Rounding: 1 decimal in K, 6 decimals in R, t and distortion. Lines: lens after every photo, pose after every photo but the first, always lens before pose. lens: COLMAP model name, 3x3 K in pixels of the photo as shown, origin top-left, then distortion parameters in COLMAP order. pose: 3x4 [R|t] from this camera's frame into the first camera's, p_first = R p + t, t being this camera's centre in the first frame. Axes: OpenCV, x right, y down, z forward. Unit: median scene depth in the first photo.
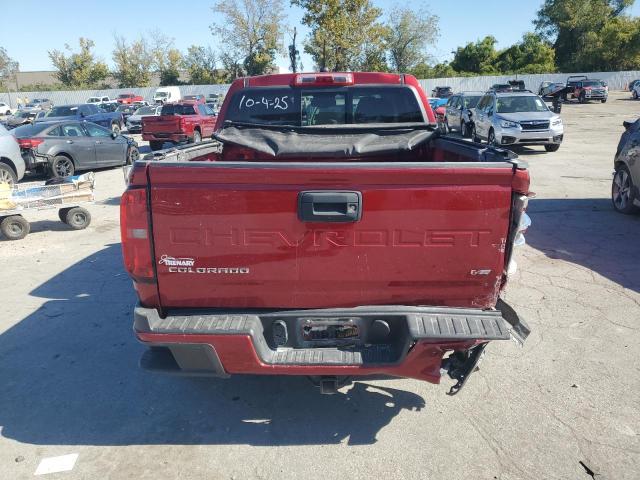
lens RADIAL K [[526.3, 0, 320.0], [0, 526.3, 240.0], [0, 0, 1]] dist [-0.002597, -0.010180]
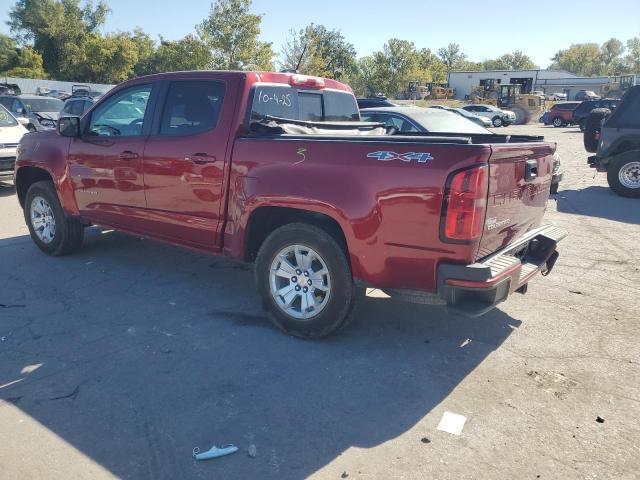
lens RADIAL K [[526.3, 0, 320.0], [0, 526.3, 240.0], [0, 0, 1]] dist [-0.002597, -0.010180]
pose [[0.545967, -0.148098, 0.824613, -0.131499], [0.161614, 0.984383, 0.069789, -0.006096], [-0.822071, 0.095167, 0.561376, 0.050668]]
